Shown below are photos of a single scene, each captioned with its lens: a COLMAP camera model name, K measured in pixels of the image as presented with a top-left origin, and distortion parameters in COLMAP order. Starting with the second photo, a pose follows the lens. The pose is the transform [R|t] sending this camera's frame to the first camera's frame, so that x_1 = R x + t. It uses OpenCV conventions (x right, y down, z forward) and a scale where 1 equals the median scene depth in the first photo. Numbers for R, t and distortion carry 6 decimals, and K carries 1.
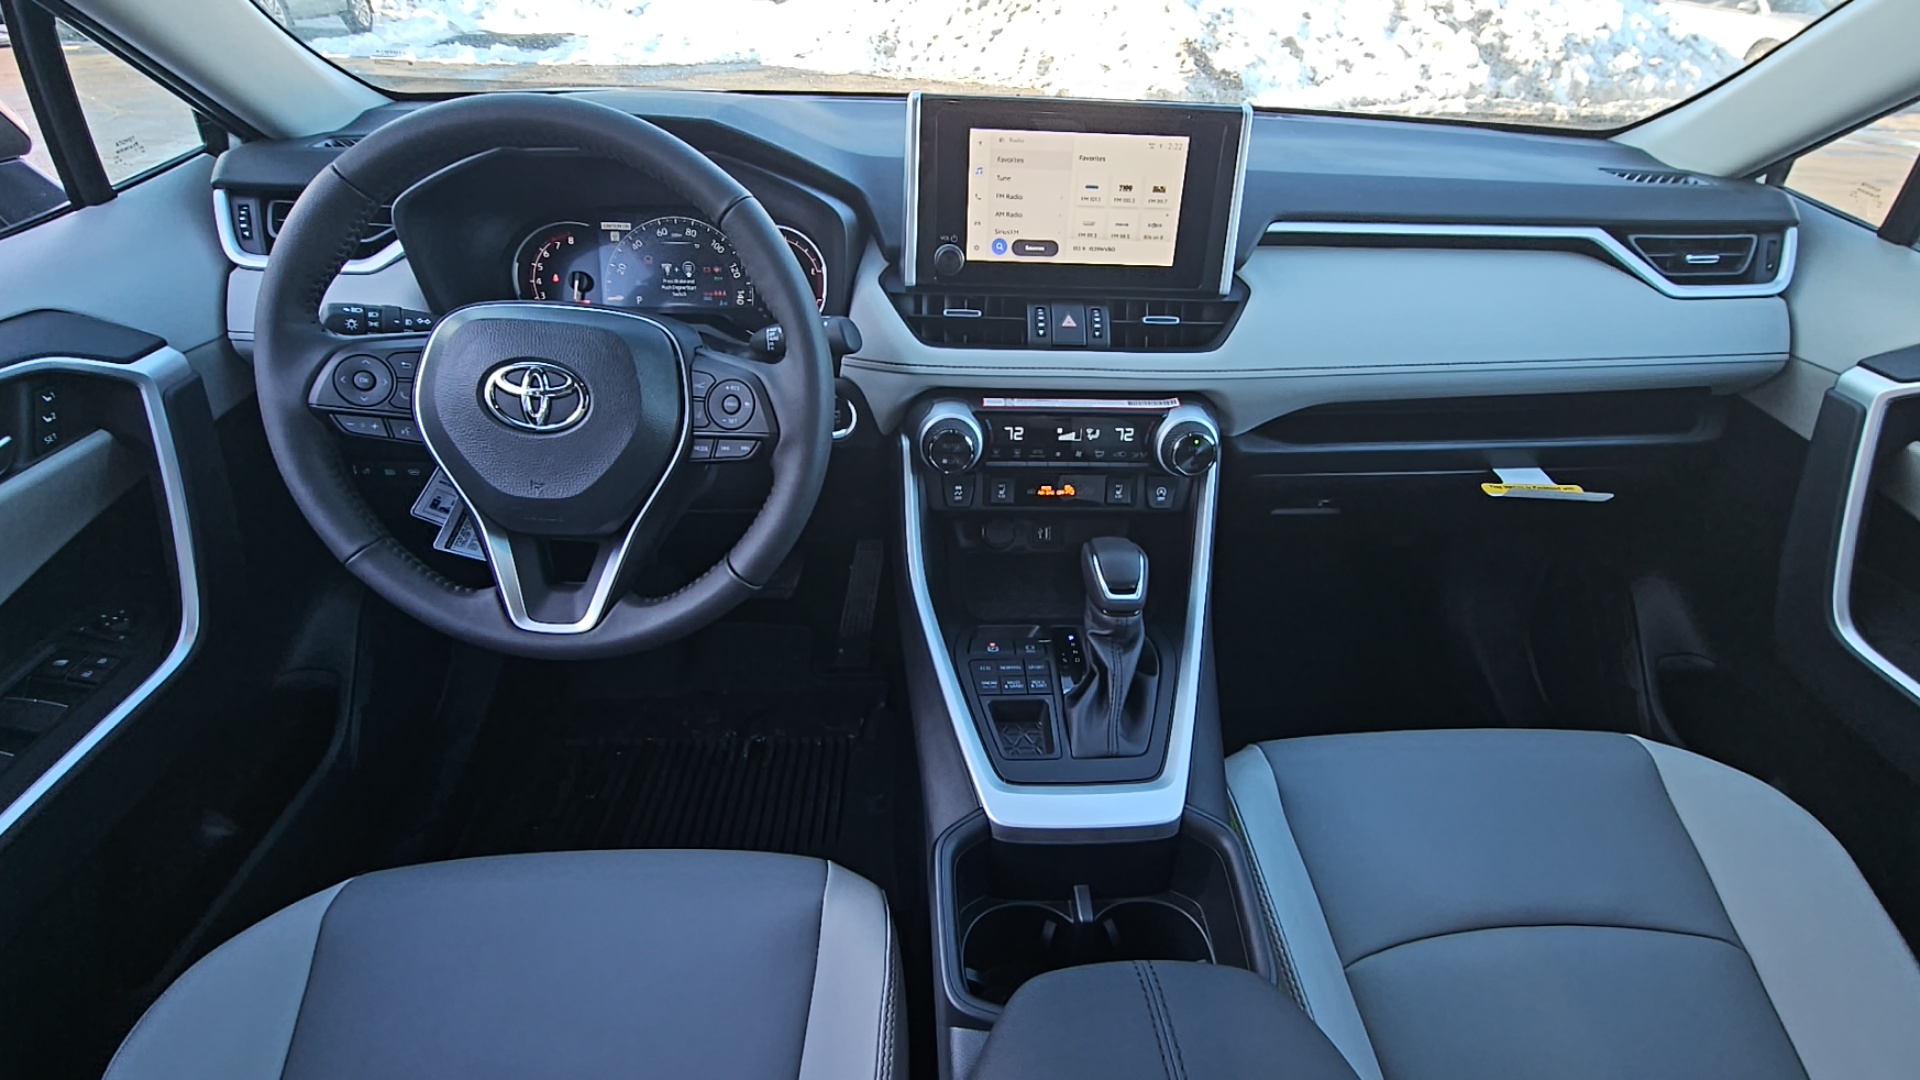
lens RADIAL K [[853.5, 0, 976.0], [0, 853.5, 545.5], [0, 0, 1]] dist [0.007458, -0.006942]
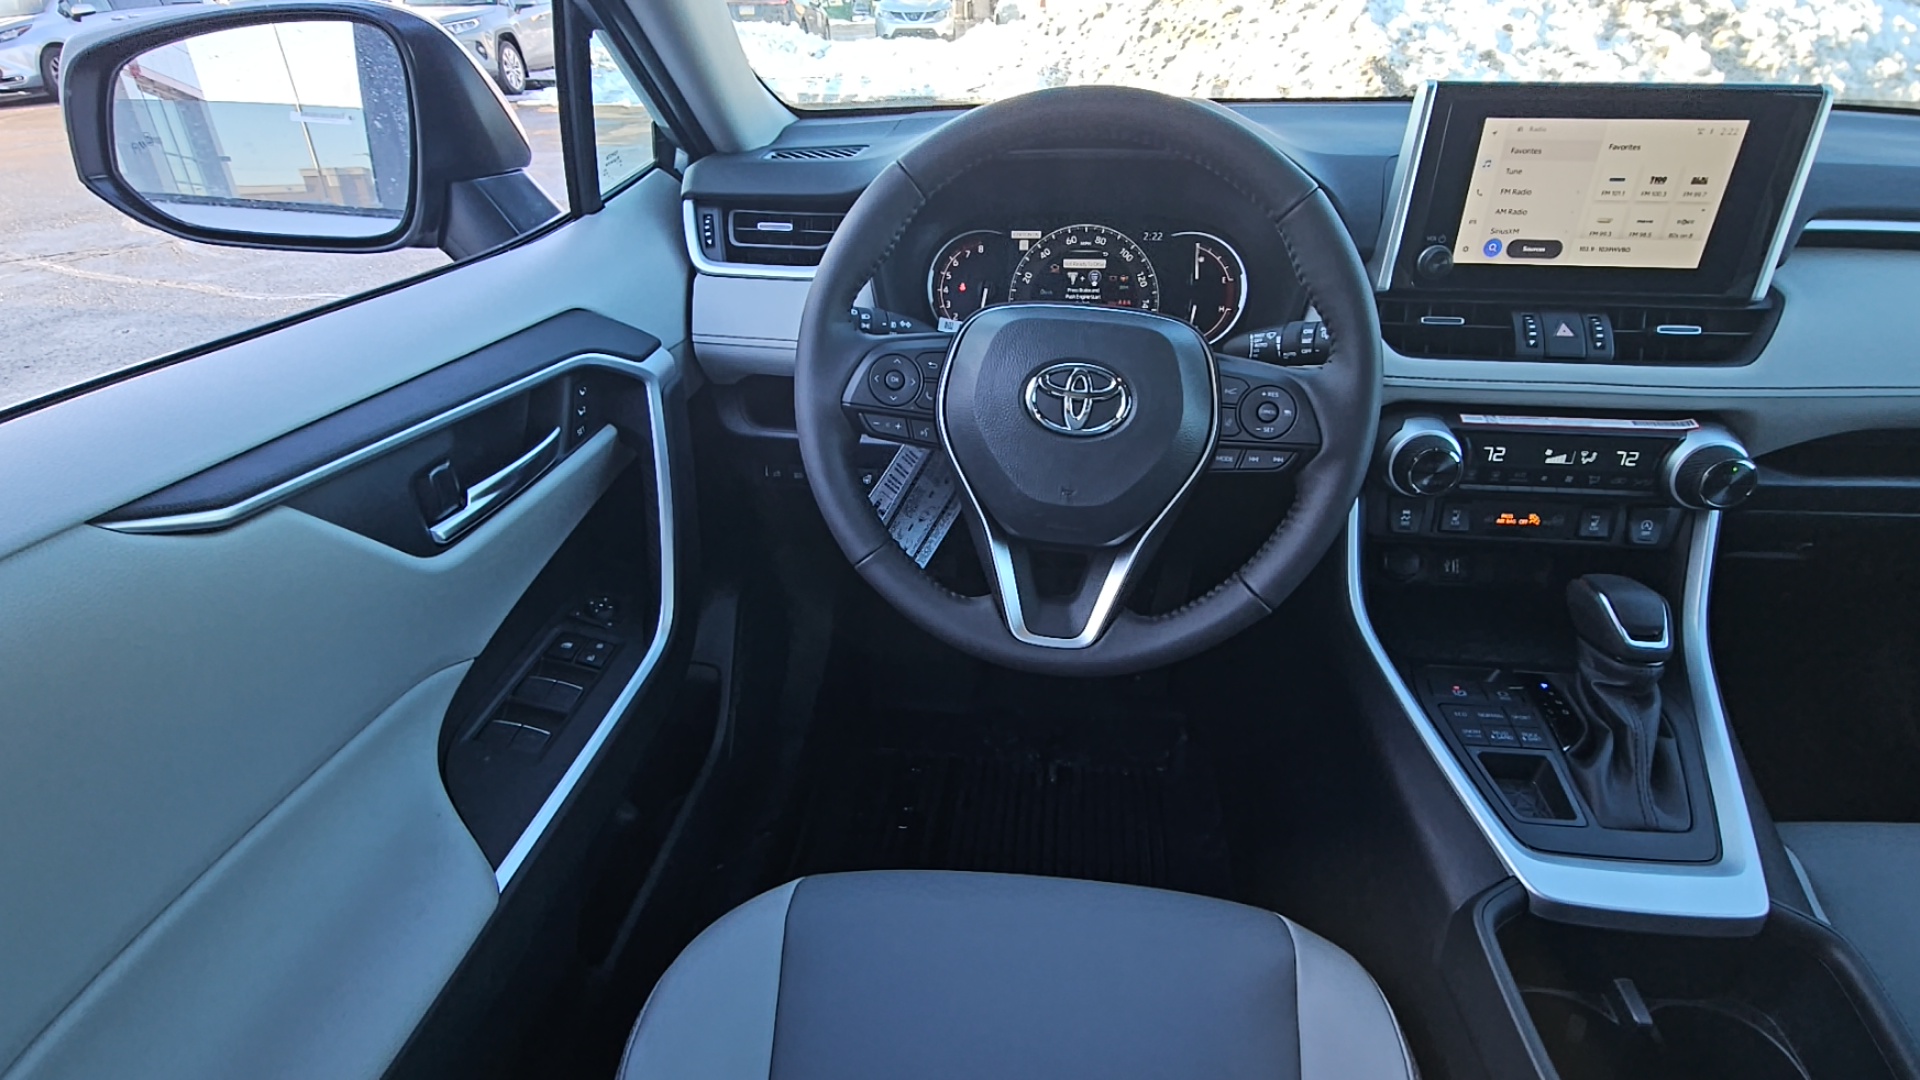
lens RADIAL K [[853.5, 0, 975.6], [0, 853.5, 551.3], [0, 0, 1]] dist [0.007458, -0.006942]
pose [[0.987410, 0.045412, -0.151520, -0.355037], [-0.049021, 0.998594, -0.020171, 0.015906], [0.150391, 0.027345, 0.988248, 0.031217]]
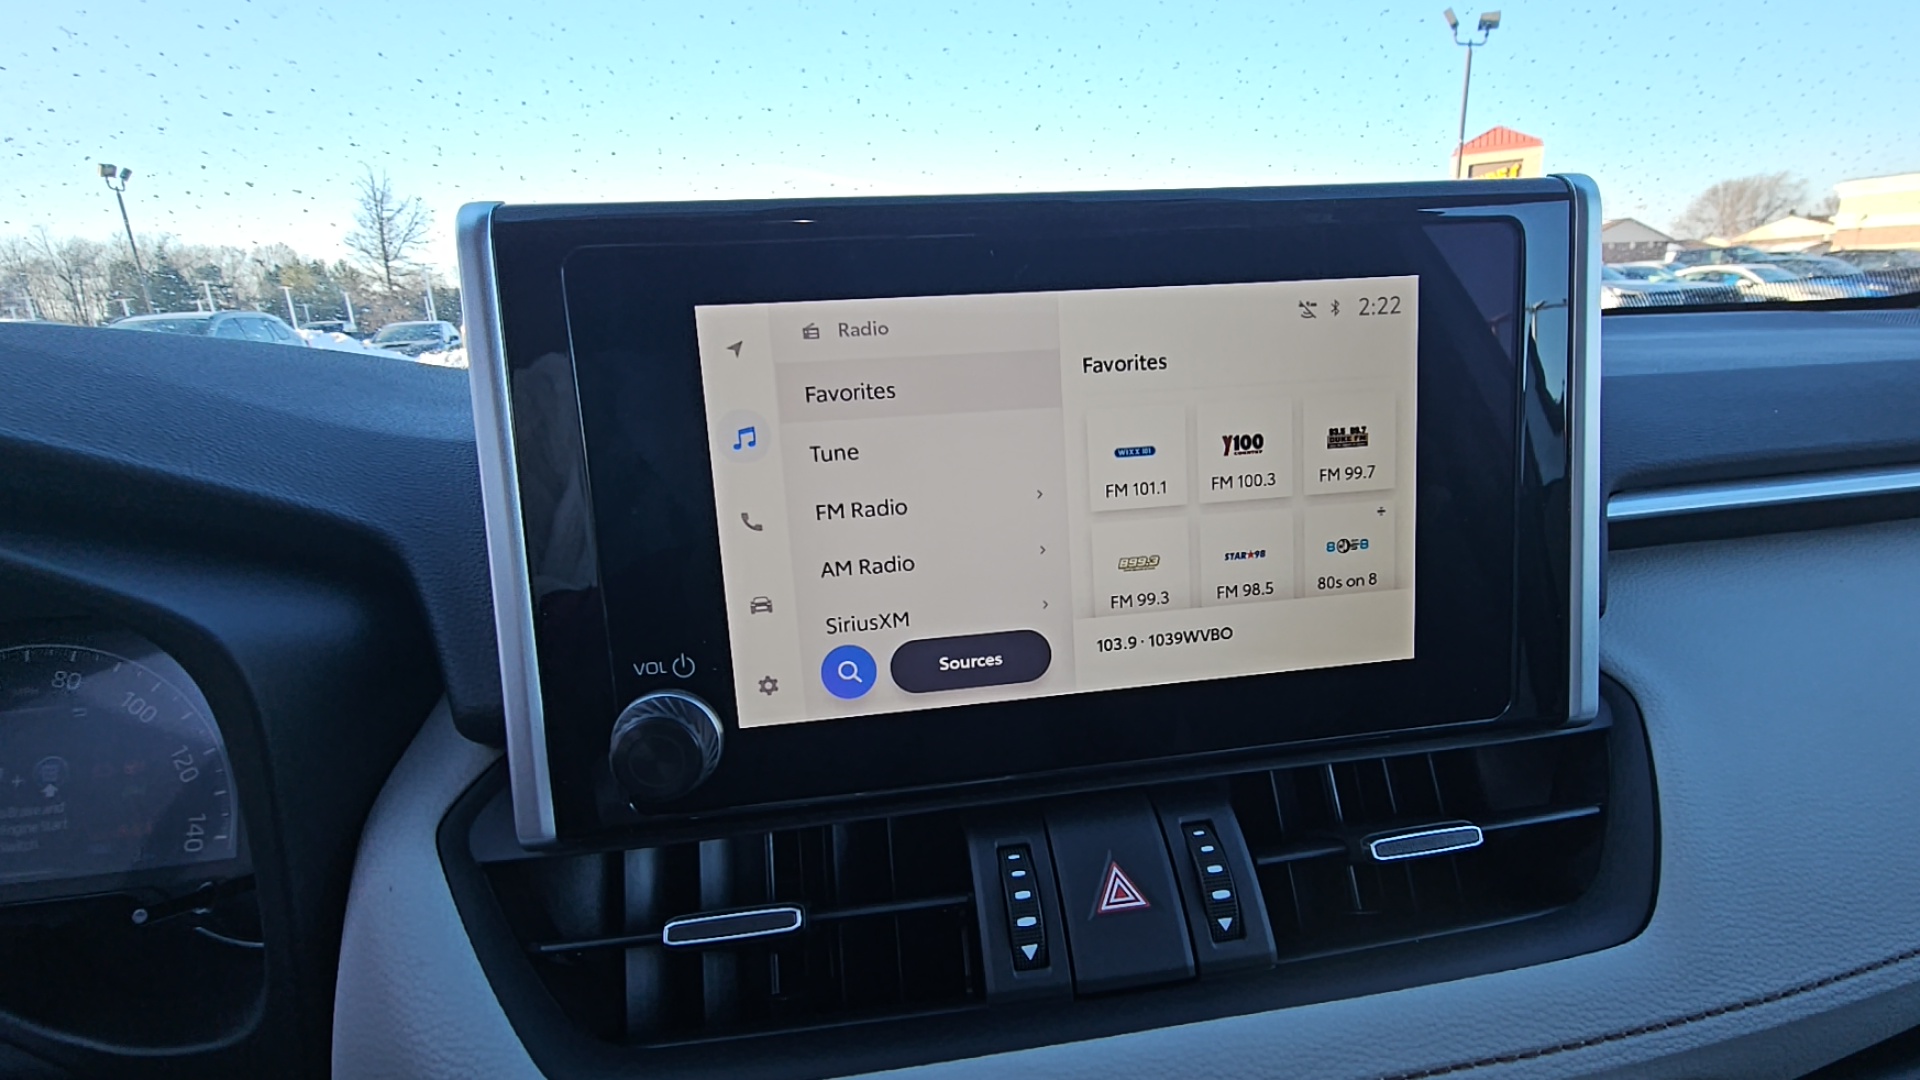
lens RADIAL K [[853.5, 0, 980.3], [0, 853.5, 548.4], [0, 0, 1]] dist [0.007458, -0.006942]
pose [[0.991756, -0.107710, 0.069423, 0.055060], [0.124247, 0.940848, -0.315226, -0.287390], [-0.031363, 0.321253, 0.946474, 0.698504]]
